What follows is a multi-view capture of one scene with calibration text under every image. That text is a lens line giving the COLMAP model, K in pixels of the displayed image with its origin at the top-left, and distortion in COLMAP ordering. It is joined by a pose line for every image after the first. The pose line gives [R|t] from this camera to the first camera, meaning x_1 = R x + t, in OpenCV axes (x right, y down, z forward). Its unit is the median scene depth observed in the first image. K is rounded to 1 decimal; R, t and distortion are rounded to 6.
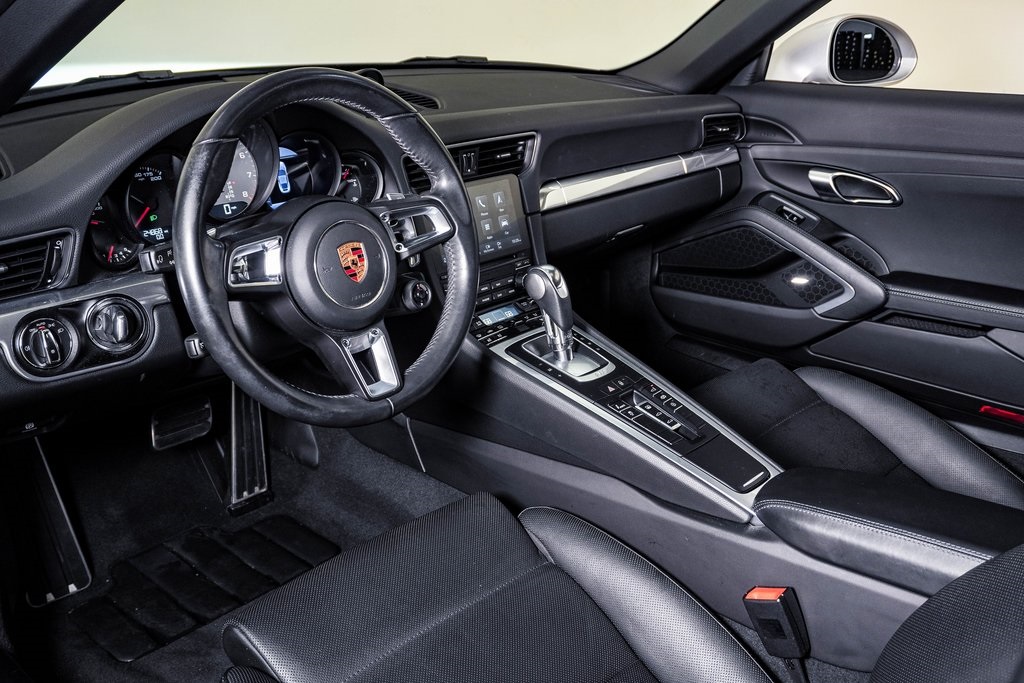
lens RADIAL K [[987.3, 0, 512.0], [0, 987.3, 341.5], [0, 0, 1]] dist [-0.004913, 0.009075]
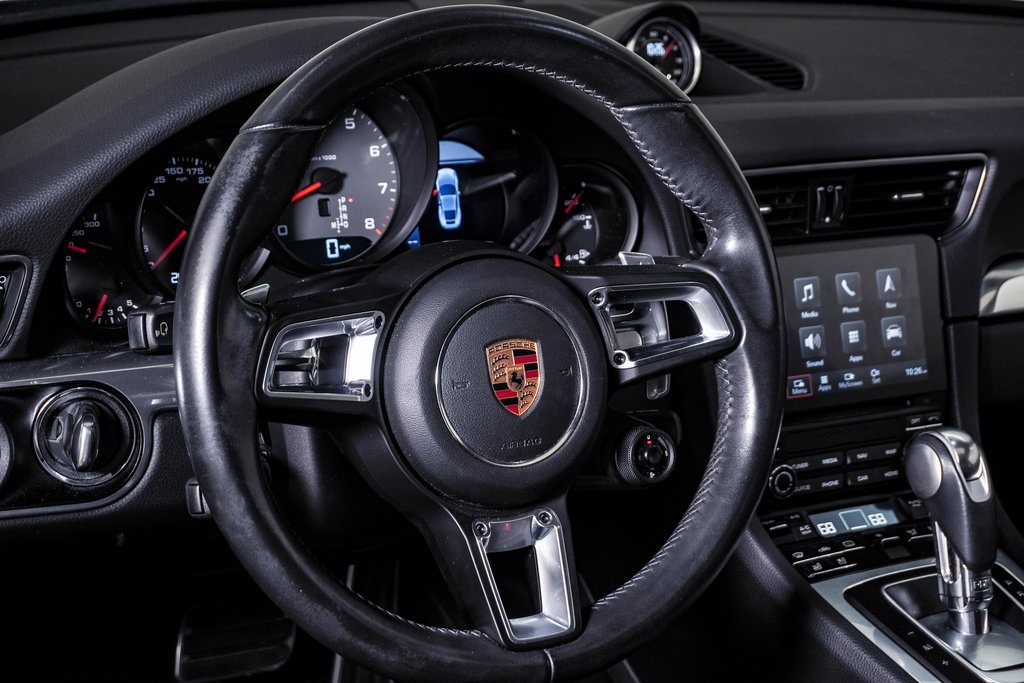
lens RADIAL K [[2114.2, 0, 512.0], [0, 2114.2, 341.5], [0, 0, 1]] dist [0.007011, 0.098255]
pose [[0.951908, 0.117033, -0.283151, 0.136316], [-0.143113, 0.986997, -0.073176, -0.015700], [0.270906, 0.110179, 0.956280, -0.057972]]
